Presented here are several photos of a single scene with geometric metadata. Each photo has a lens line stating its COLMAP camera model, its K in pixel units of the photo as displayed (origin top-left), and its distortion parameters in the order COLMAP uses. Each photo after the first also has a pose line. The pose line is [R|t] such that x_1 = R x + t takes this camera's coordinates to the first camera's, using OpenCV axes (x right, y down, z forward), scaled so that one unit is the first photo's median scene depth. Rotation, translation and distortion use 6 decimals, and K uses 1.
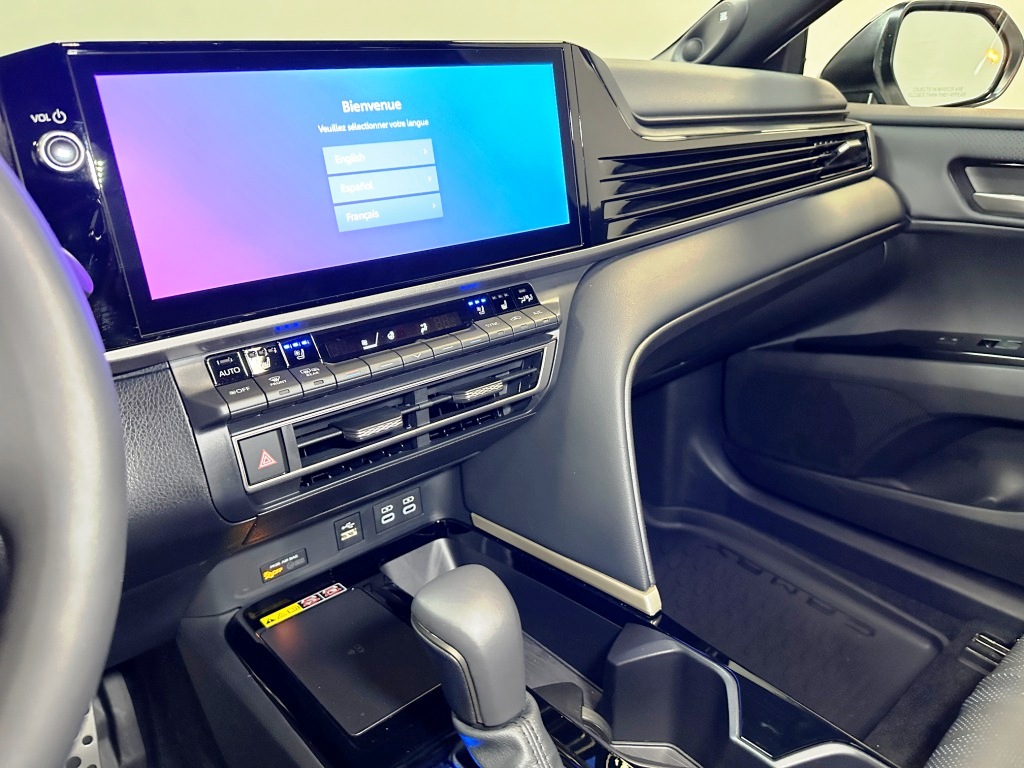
lens RADIAL K [[712.3, 0, 507.0], [0, 712.3, 374.8], [0, 0, 1]] dist [0.066593, -0.105477]
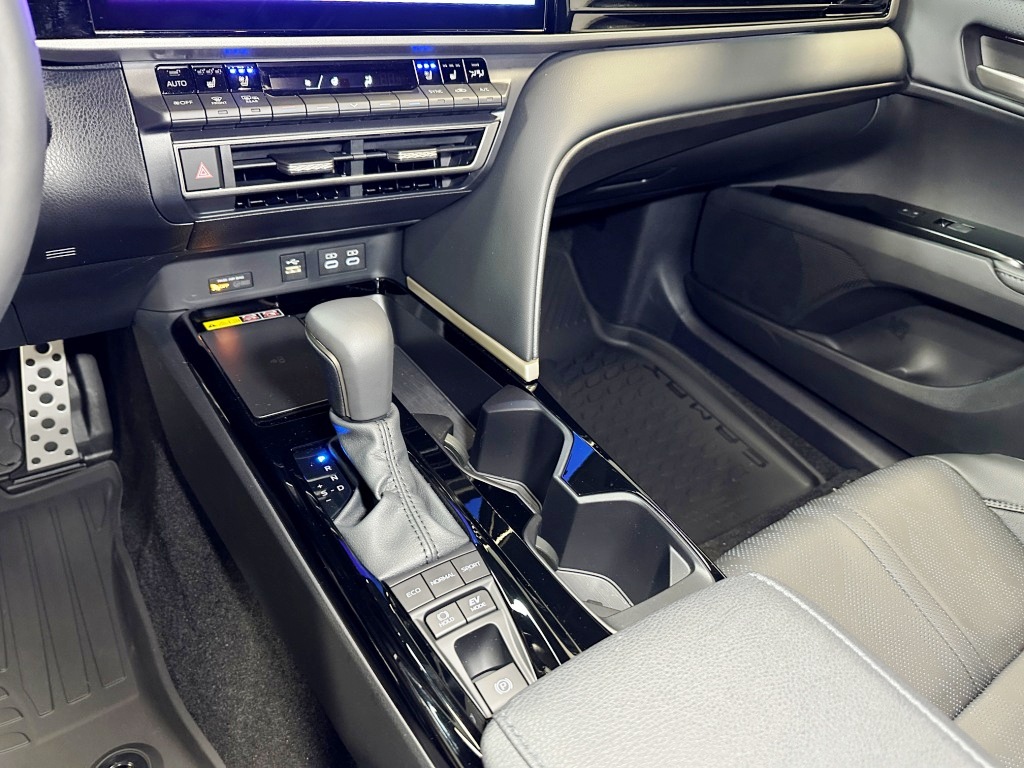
lens RADIAL K [[720.8, 0, 512.0], [0, 720.8, 384.0], [0, 0, 1]] dist [0.058556, -0.113166]
pose [[0.980290, 0.197283, 0.010579, 0.148704], [-0.192967, 0.944610, 0.265474, 0.028195], [0.042381, -0.262283, 0.964060, -0.126695]]
